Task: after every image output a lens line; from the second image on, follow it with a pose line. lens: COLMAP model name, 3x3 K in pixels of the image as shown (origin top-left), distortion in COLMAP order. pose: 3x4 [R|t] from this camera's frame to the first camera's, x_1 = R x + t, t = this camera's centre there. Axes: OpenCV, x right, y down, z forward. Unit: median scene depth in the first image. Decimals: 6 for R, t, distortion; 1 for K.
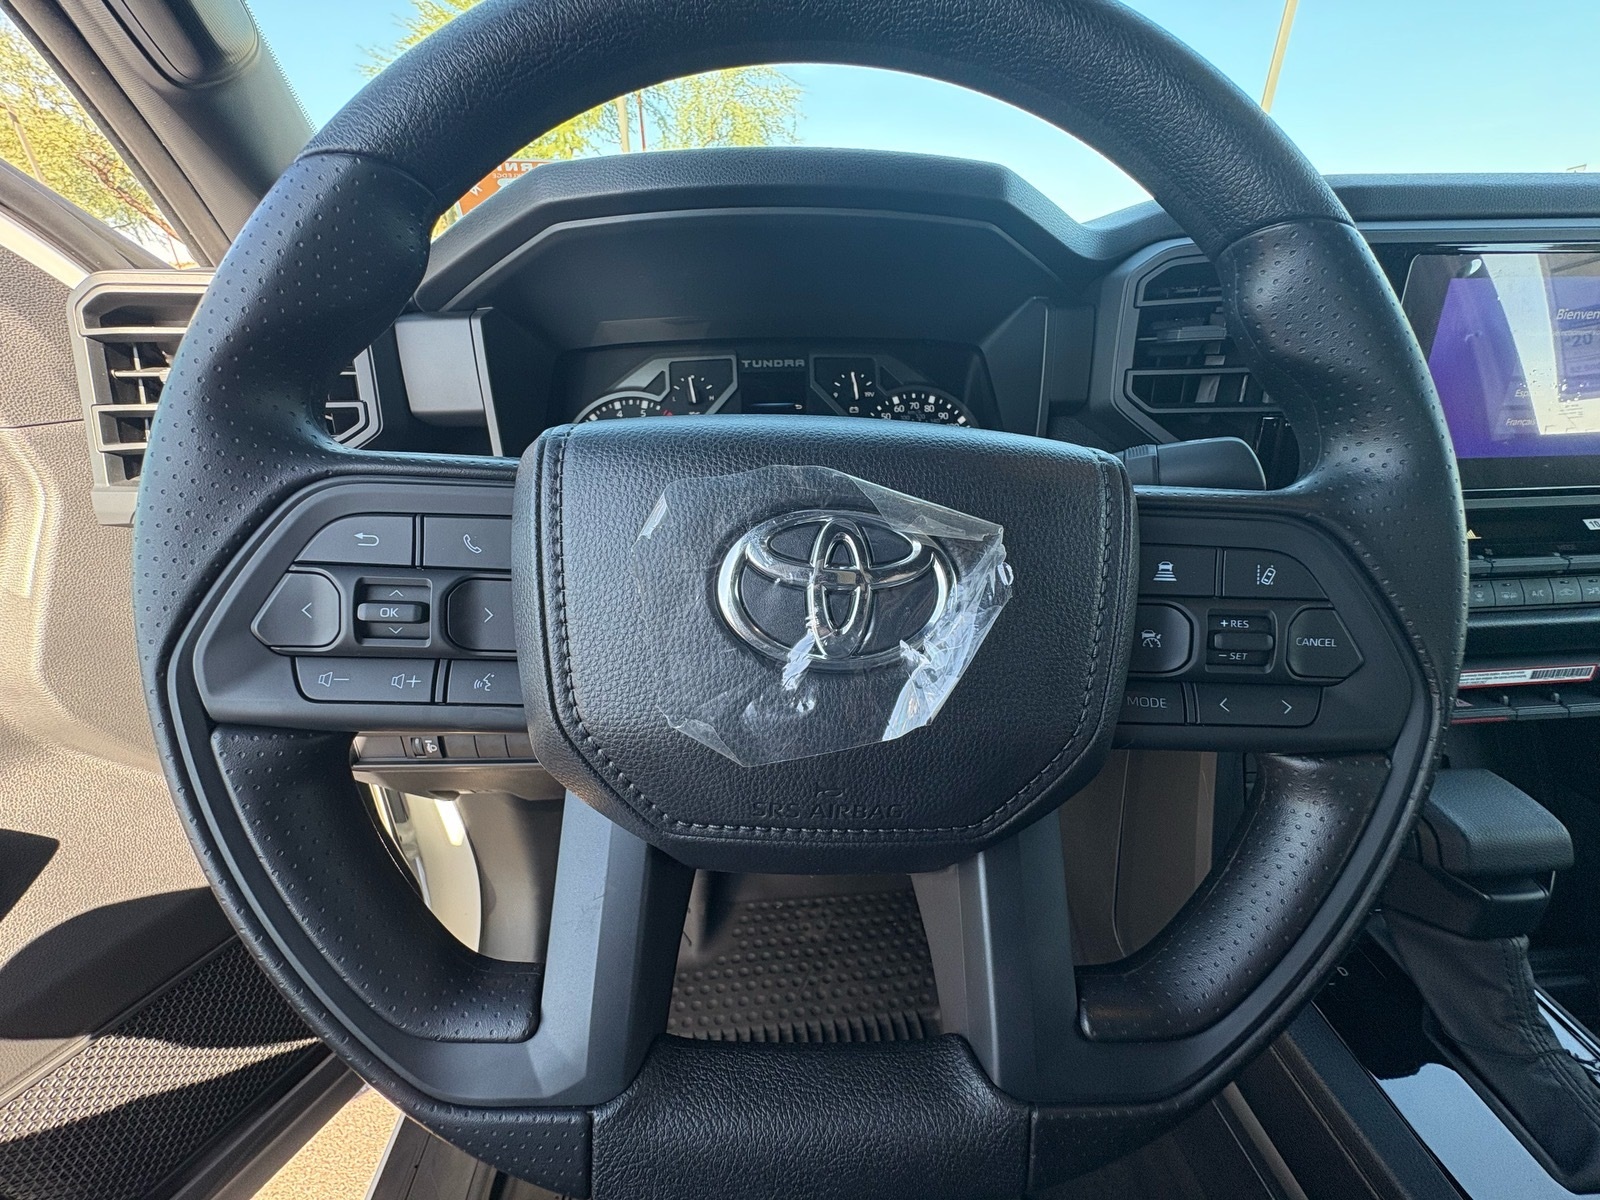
lens RADIAL K [[639.5, 0, 798.0], [0, 639.5, 600.8], [0, 0, 1]] dist [0.008473, -0.000225]
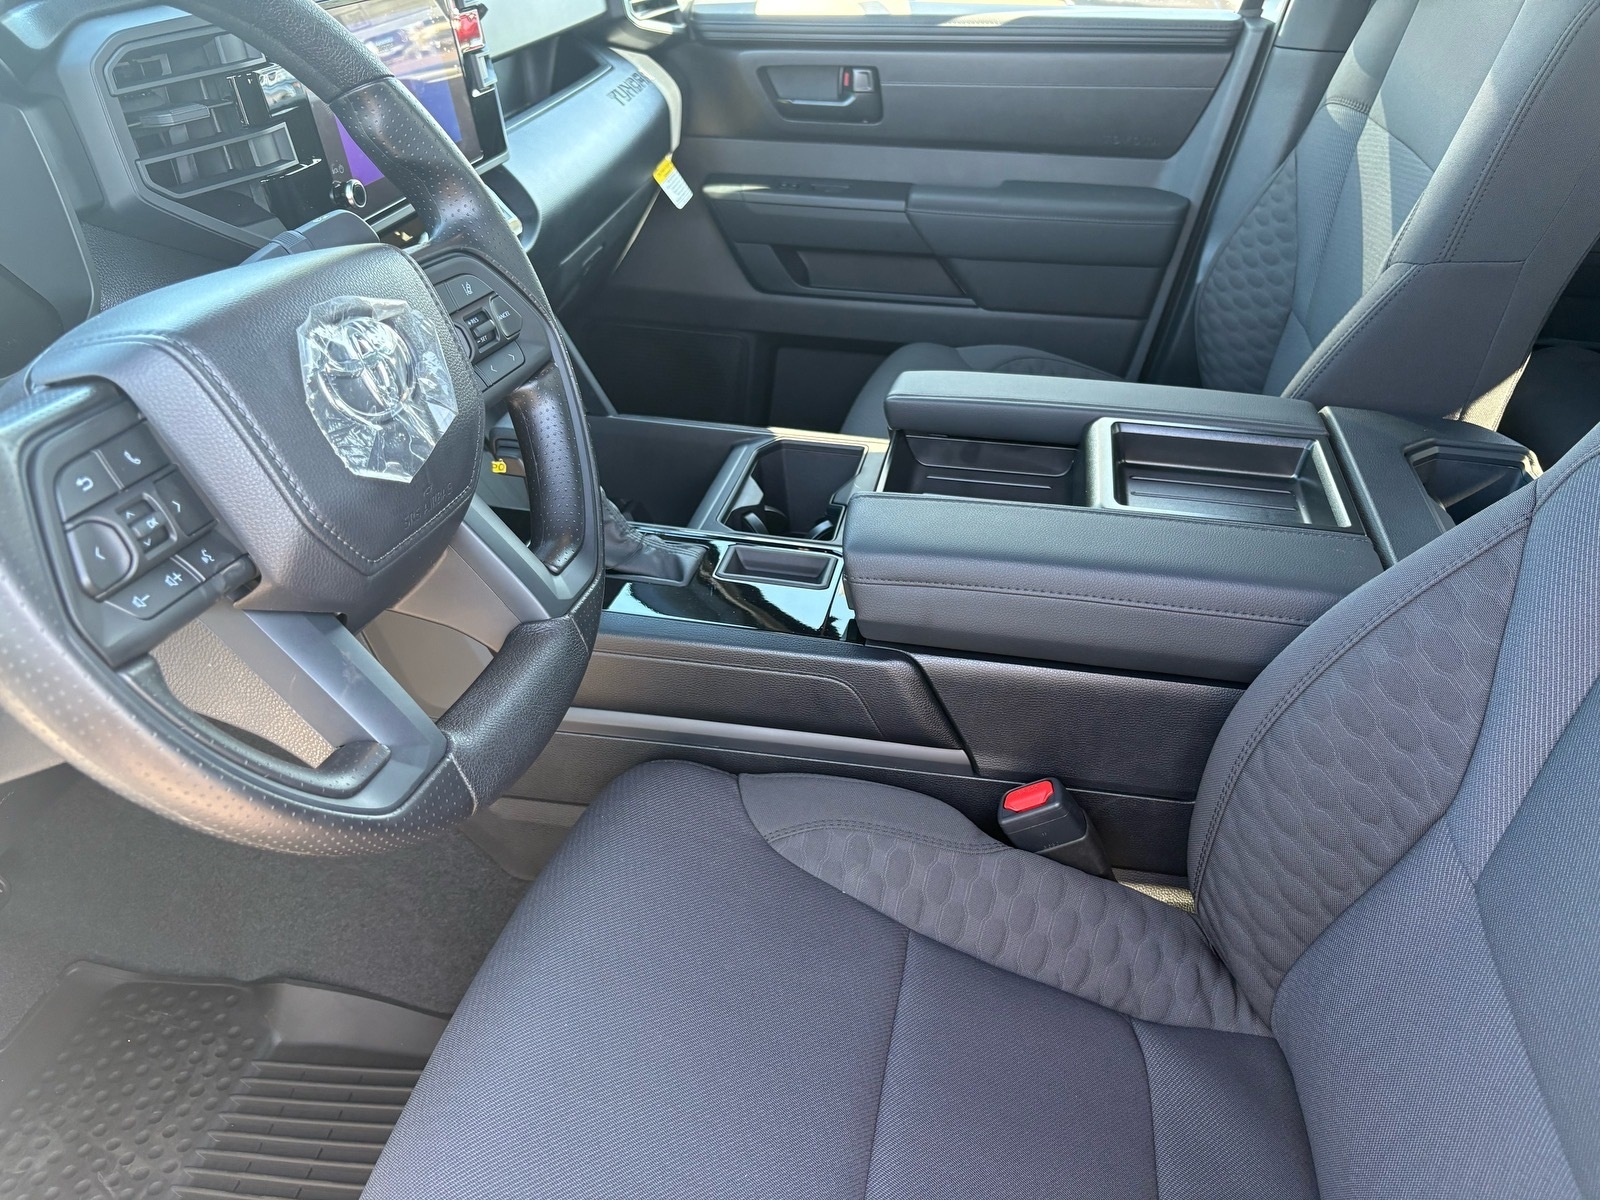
lens RADIAL K [[1216.1, 0, 794.3], [0, 1216.1, 590.8], [0, 0, 1]] dist [0.024639, -0.043824]
pose [[0.258398, -0.492148, 0.831277, -1.901899], [0.406000, 0.836141, 0.368825, -0.189780], [-0.876581, 0.242195, 0.415869, -0.793677]]
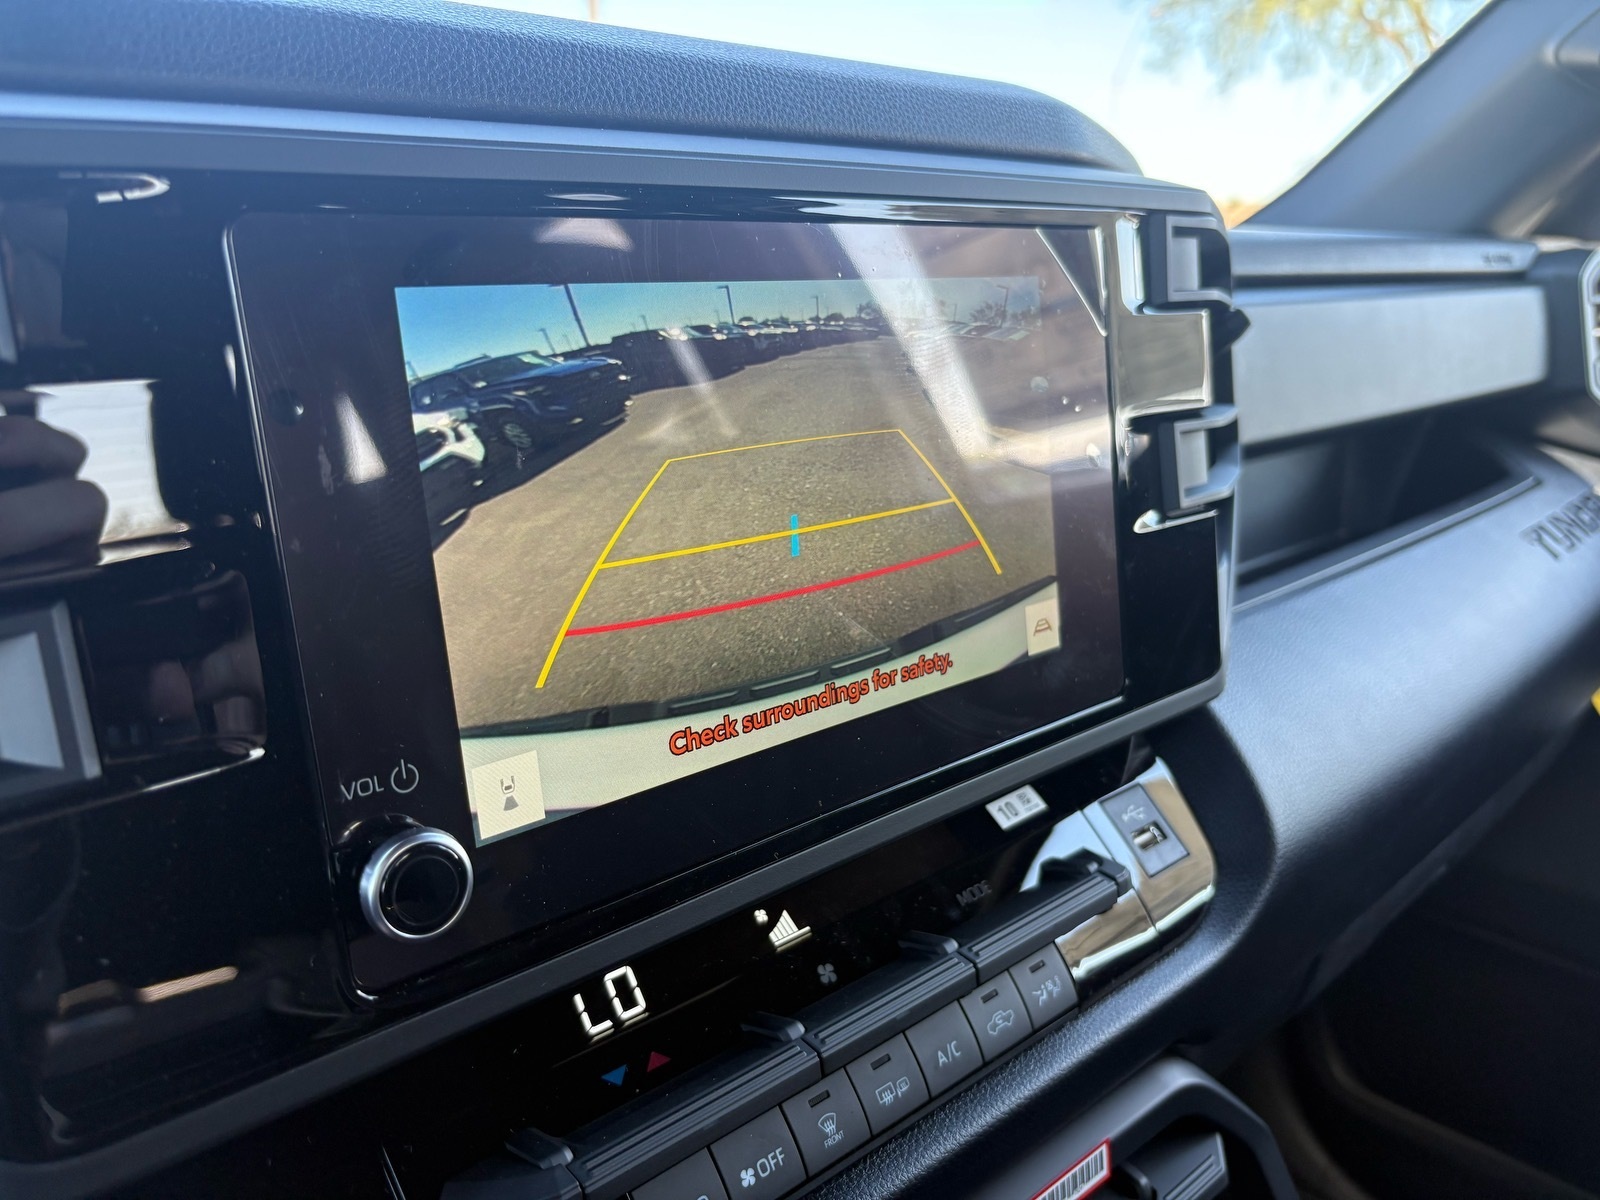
lens RADIAL K [[1216.1, 0, 801.0], [0, 1216.1, 610.7], [0, 0, 1]] dist [0.024639, -0.043824]
pose [[0.786594, -0.159647, 0.596476, 1.311674], [0.270829, 0.957322, -0.100925, -0.407026], [-0.554907, 0.240930, 0.796261, 0.776855]]
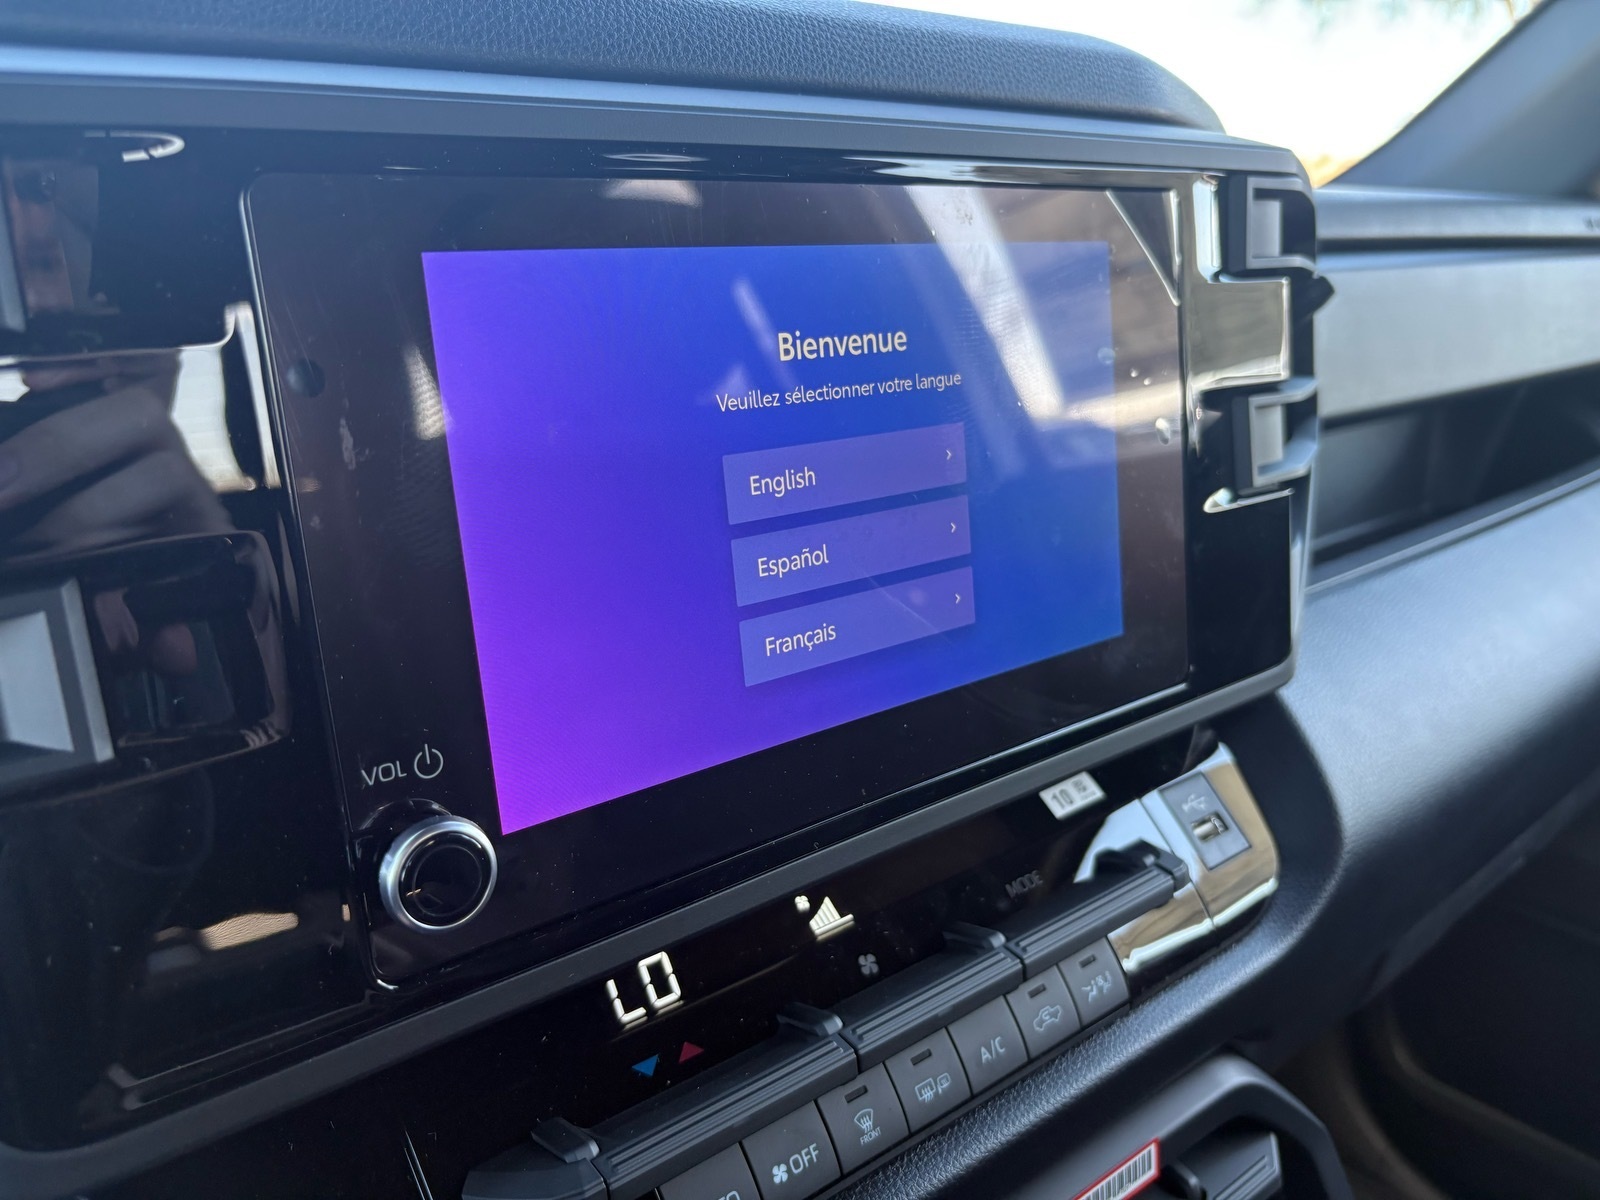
lens RADIAL K [[1216.1, 0, 816.8], [0, 1216.1, 607.3], [0, 0, 1]] dist [0.024639, -0.043824]
pose [[0.814597, -0.162003, 0.556945, 1.364722], [0.247752, 0.965385, -0.081557, -0.429814], [-0.524454, 0.204420, 0.826535, 0.800127]]
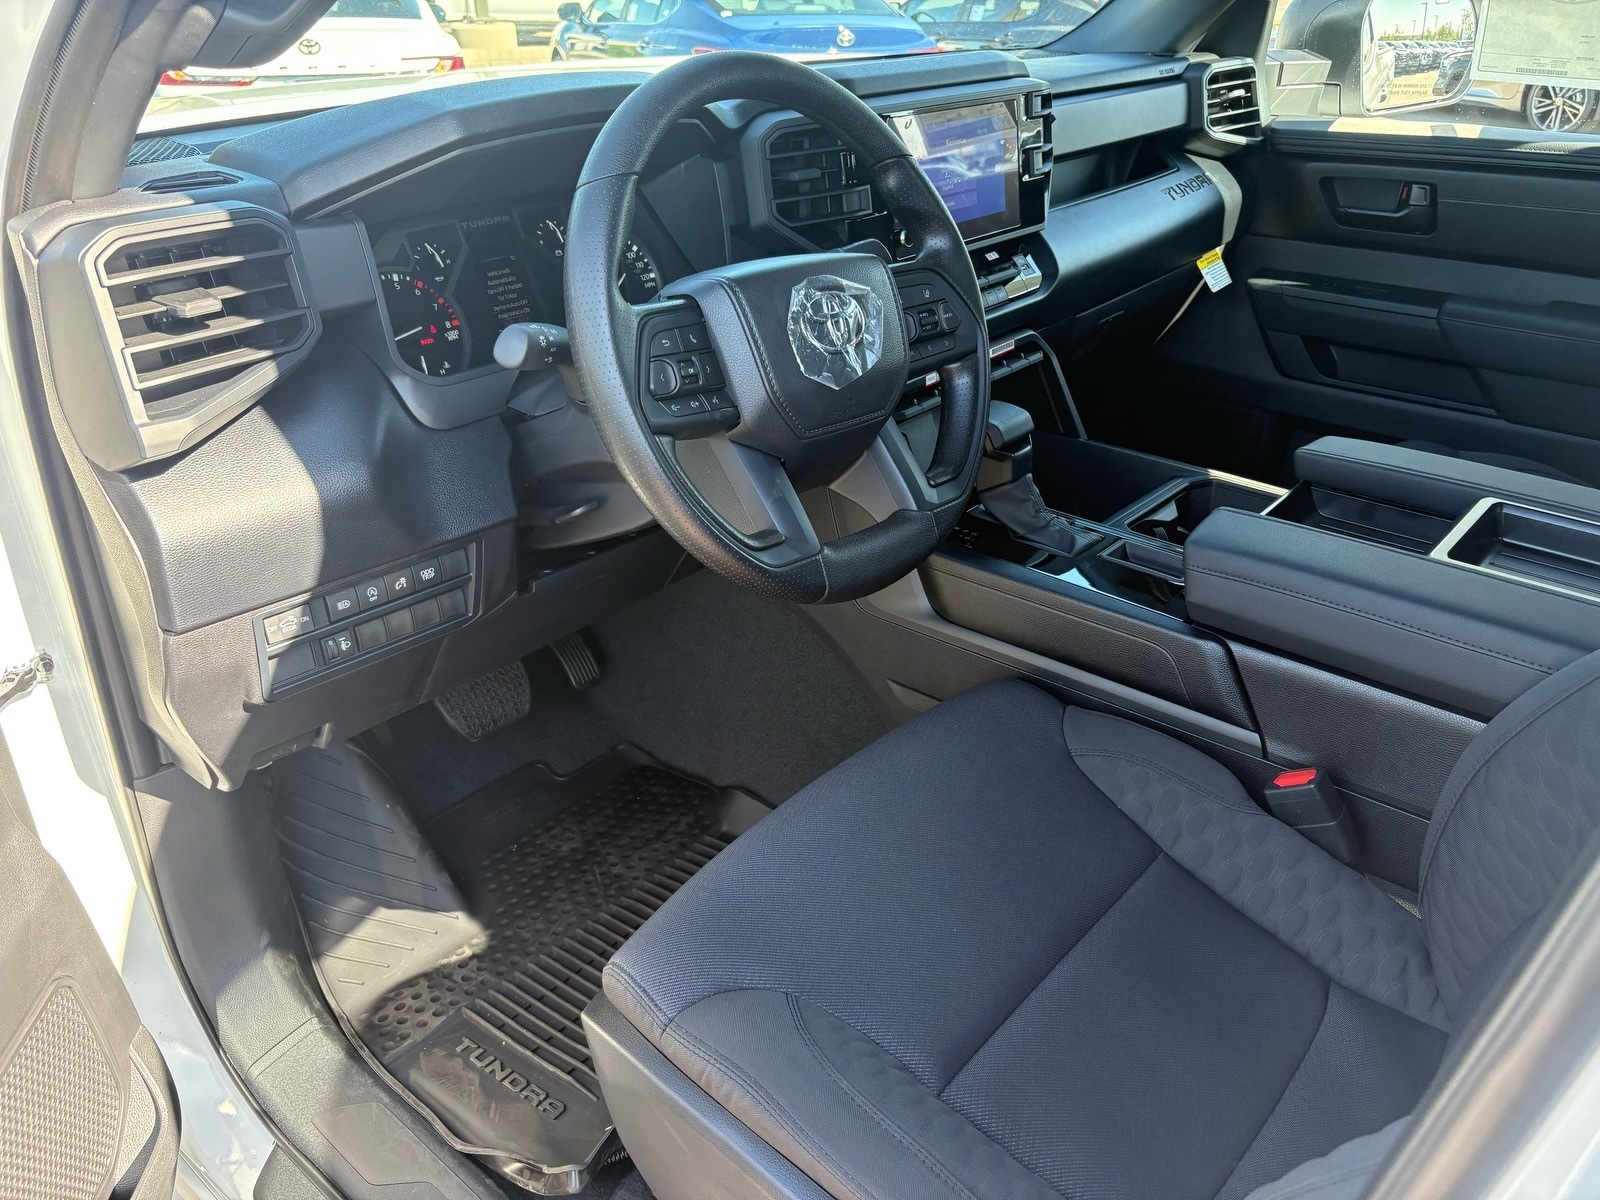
lens RADIAL K [[1216.1, 0, 807.5], [0, 1216.1, 596.8], [0, 0, 1]] dist [0.024639, -0.043824]
pose [[0.704799, -0.321106, 0.632574, -2.788855], [0.304609, 0.942290, 0.138935, 0.256138], [-0.640681, 0.094766, 0.761936, -2.067822]]
